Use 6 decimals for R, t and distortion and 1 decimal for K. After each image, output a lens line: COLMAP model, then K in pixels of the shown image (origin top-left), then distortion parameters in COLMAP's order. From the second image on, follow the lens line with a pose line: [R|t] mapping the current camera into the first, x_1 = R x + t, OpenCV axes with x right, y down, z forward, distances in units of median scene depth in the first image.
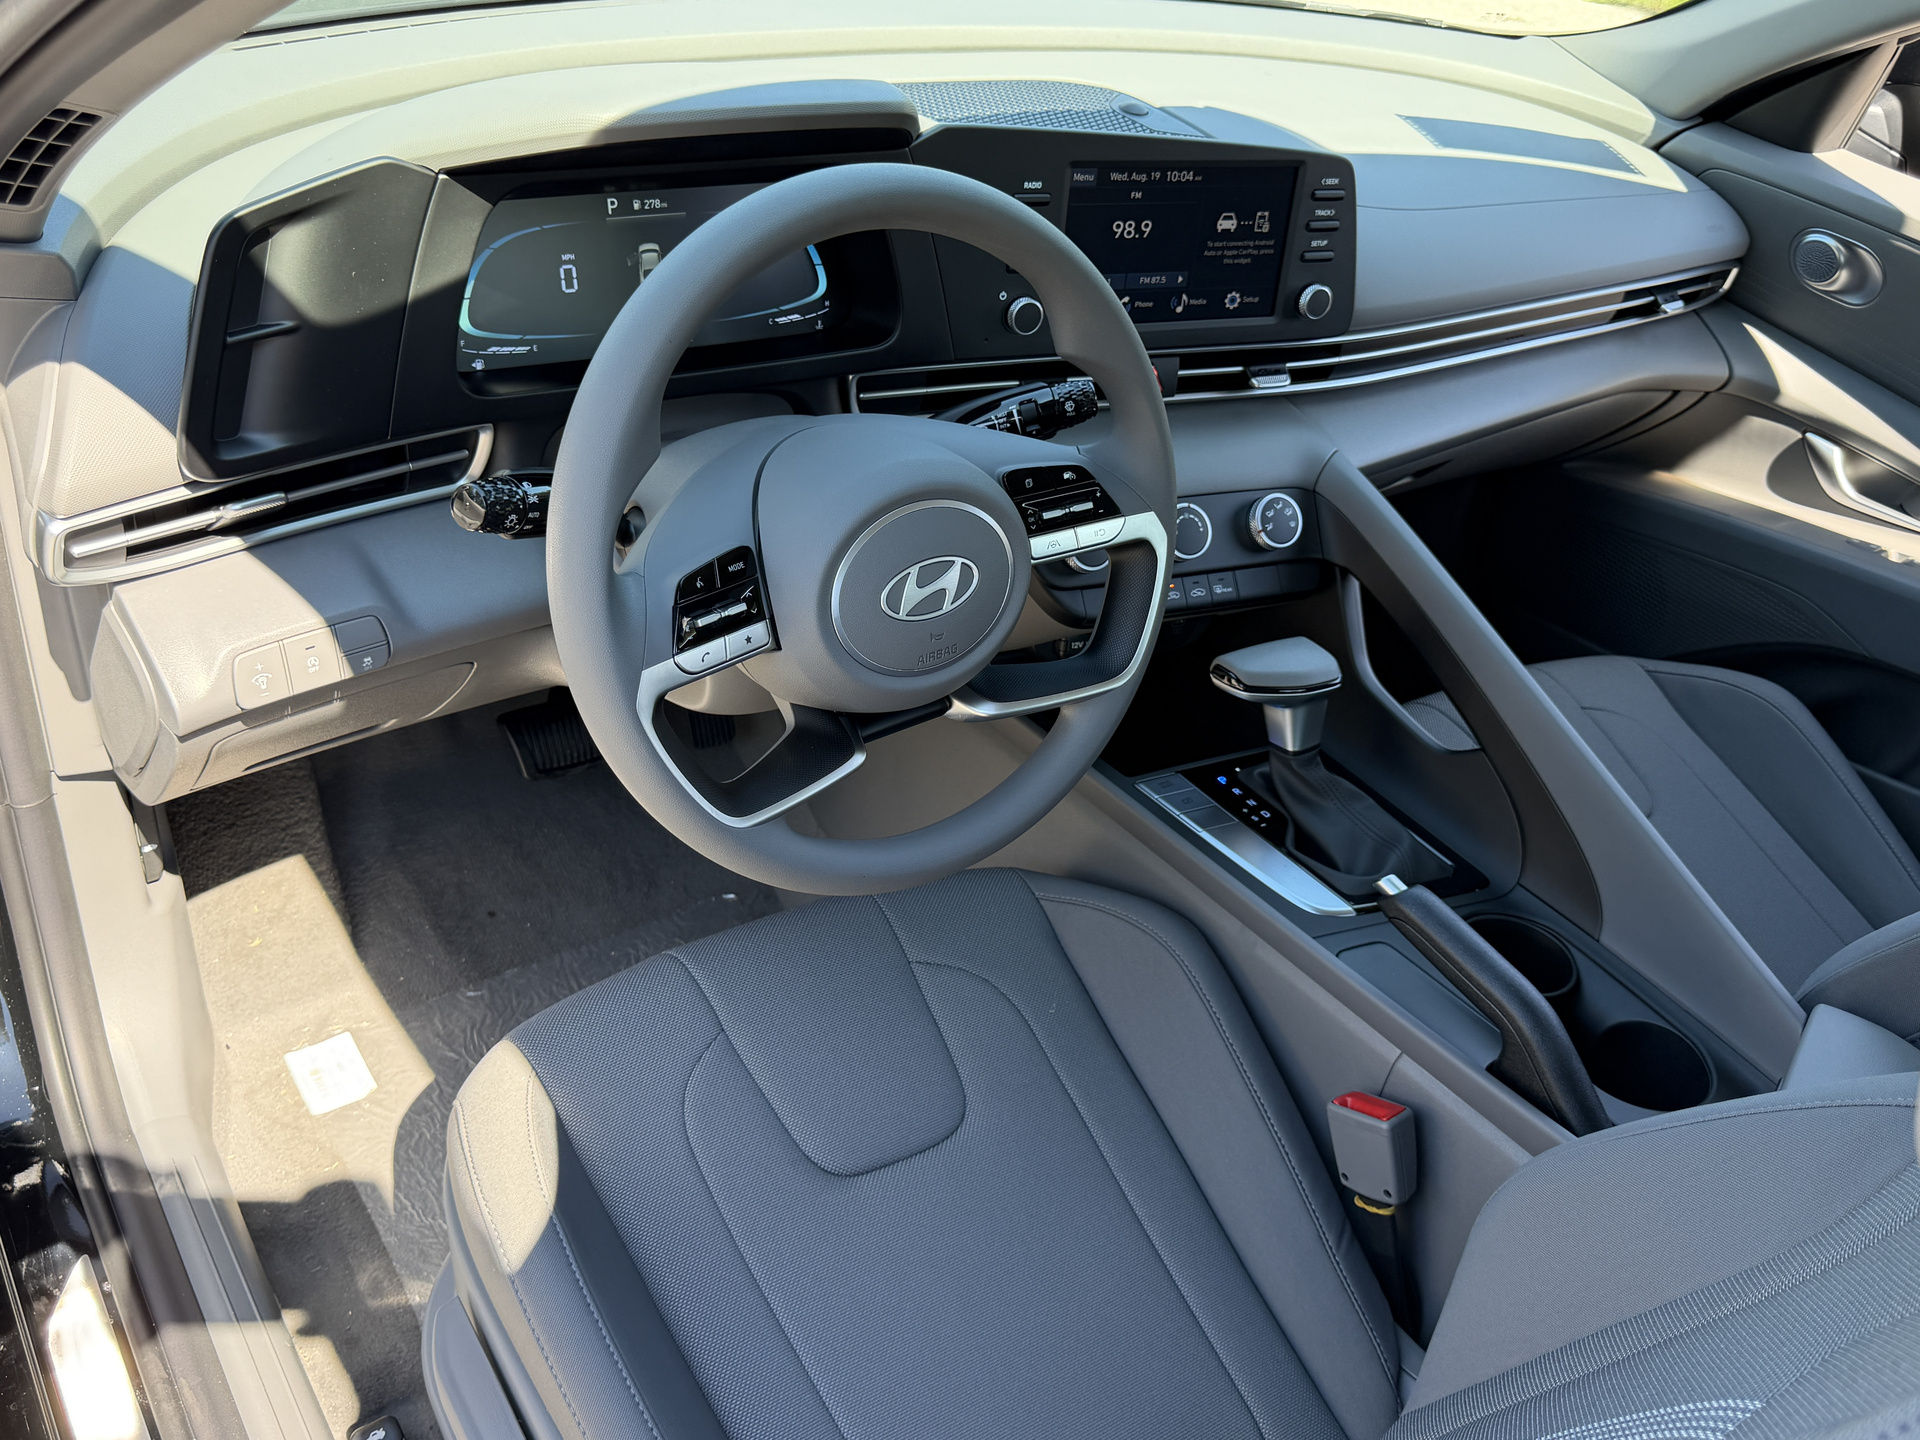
lens RADIAL K [[1654.4, 0, 957.9], [0, 1654.4, 732.0], [0, 0, 1]] dist [0.091836, -0.059439]
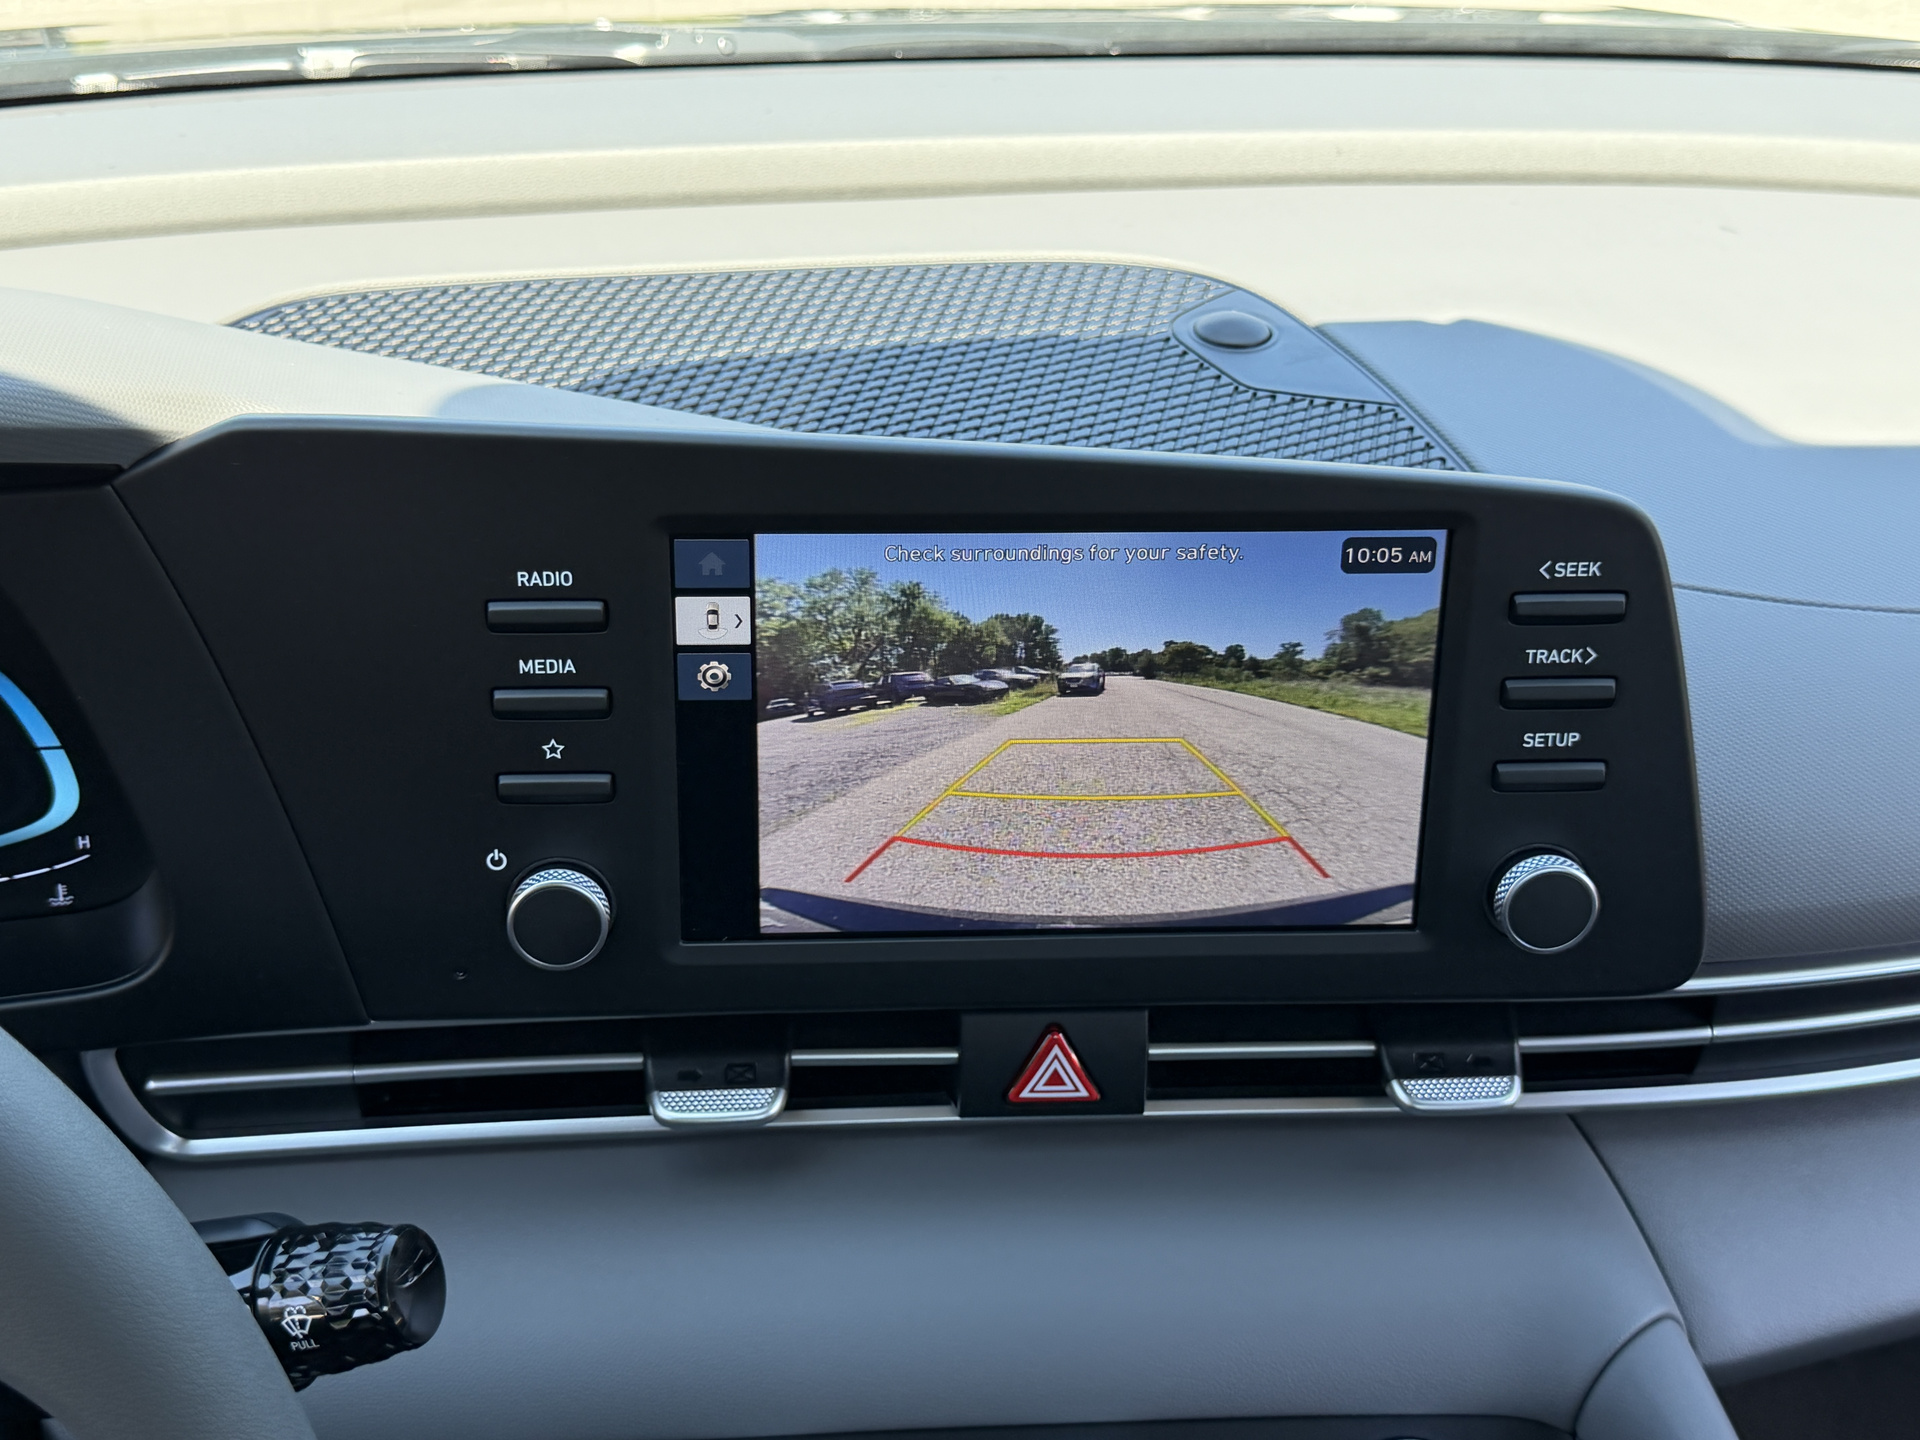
lens RADIAL K [[2368.6, 0, 950.4], [0, 2368.6, 726.1], [0, 0, 1]] dist [0.091760, 0.000000]
pose [[0.927365, 0.069430, -0.367660, 0.288256], [-0.120827, 0.985557, -0.118652, -0.230312], [0.354112, 0.154457, 0.922360, 0.532821]]
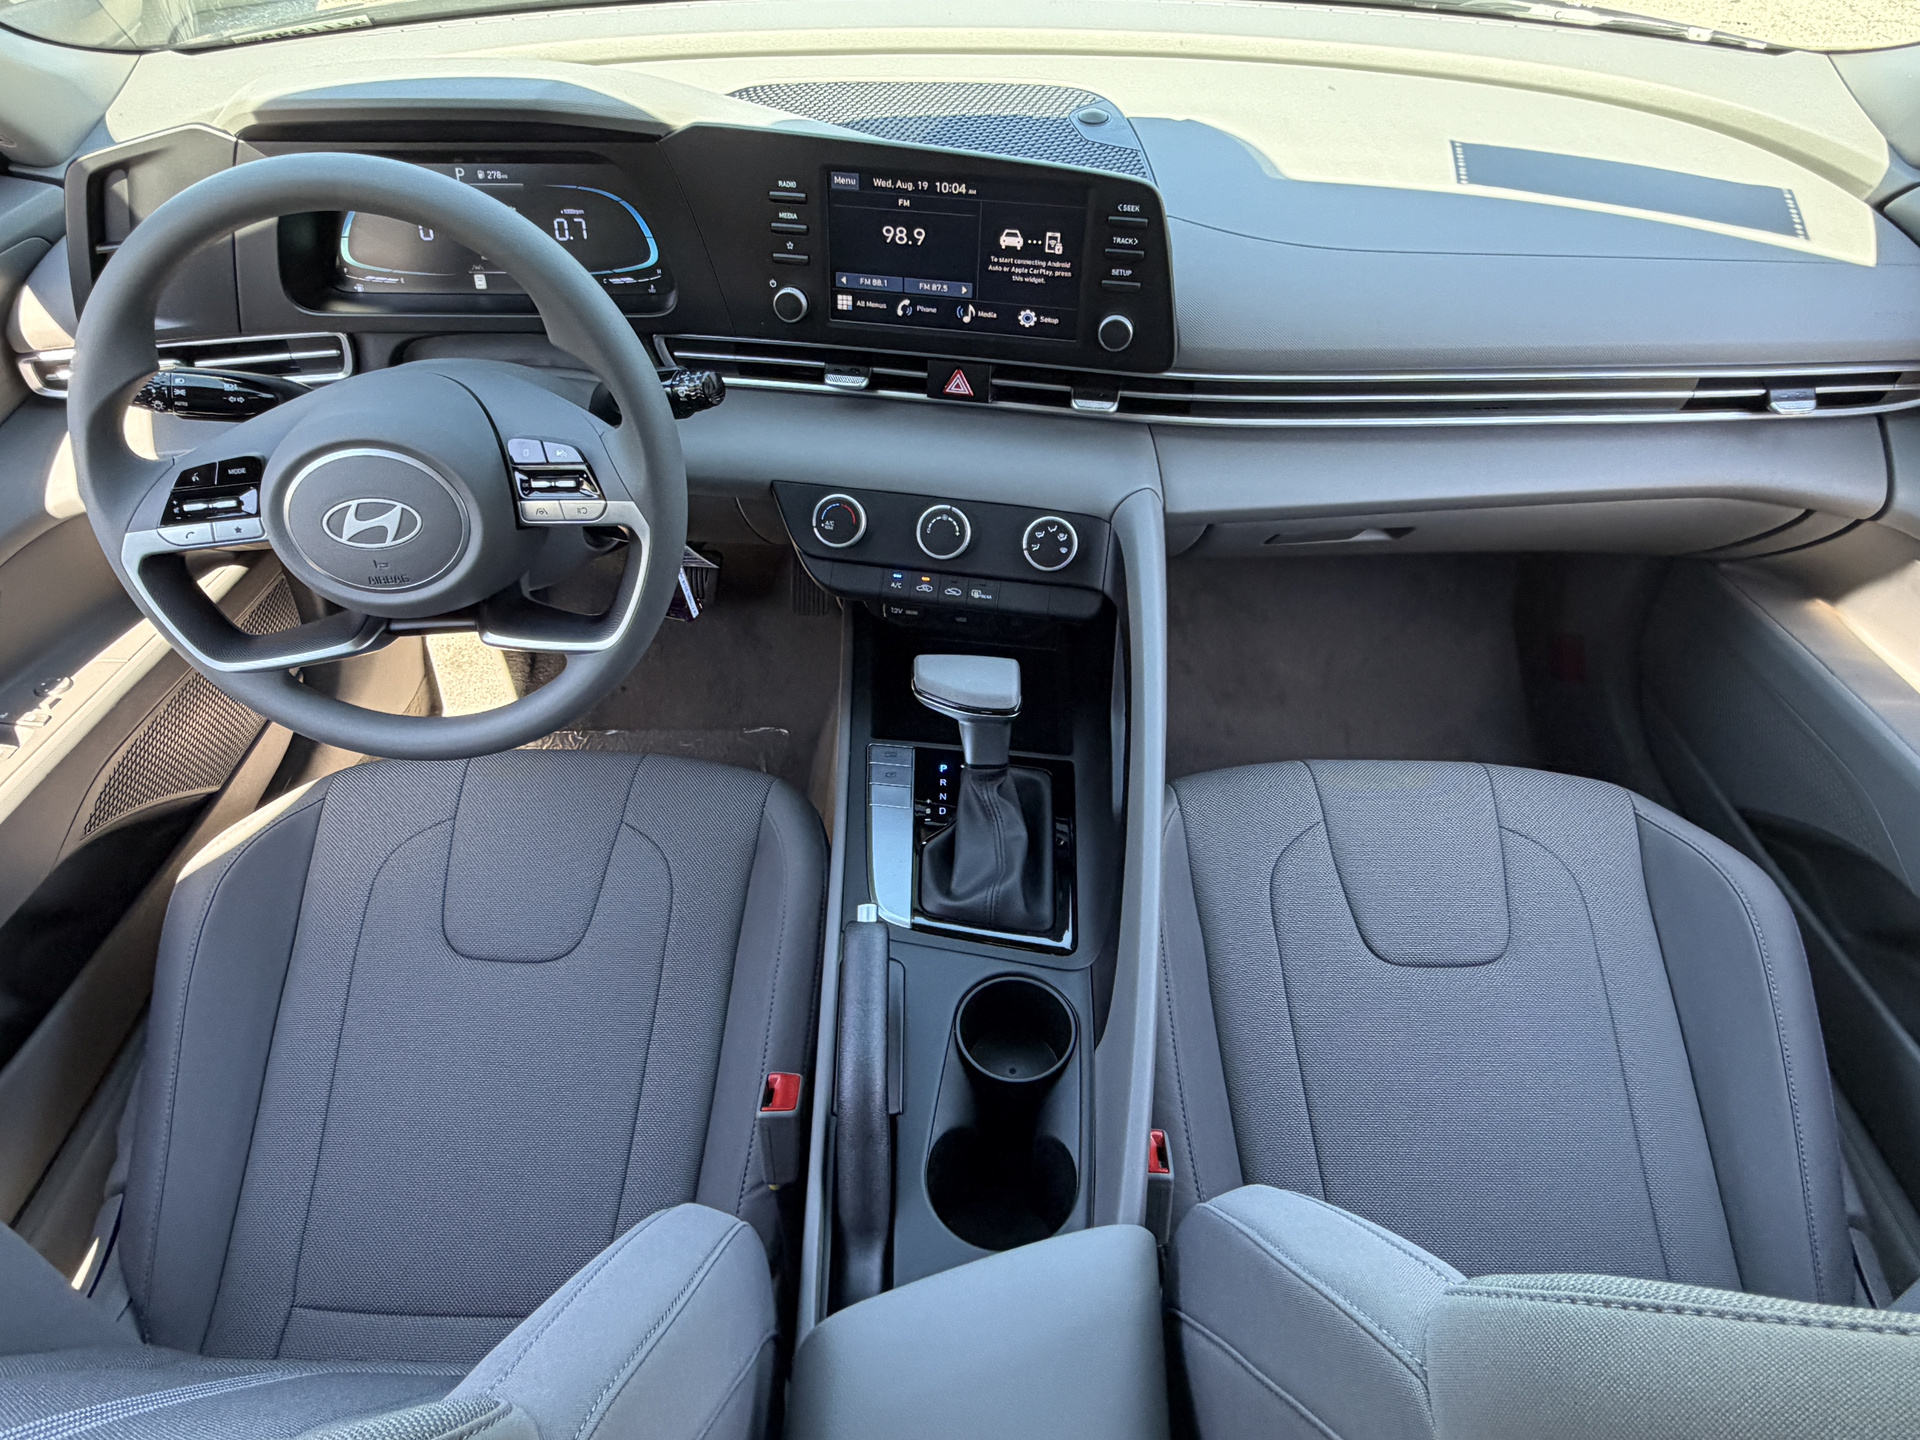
lens RADIAL K [[1225.0, 0, 928.3], [0, 1225.0, 711.5], [0, 0, 1]] dist [0.007610, -0.004043]
pose [[0.797025, 0.307040, -0.520075, 0.589550], [-0.242355, 0.951353, 0.190242, -0.163584], [0.553186, -0.025585, 0.832665, 0.354570]]
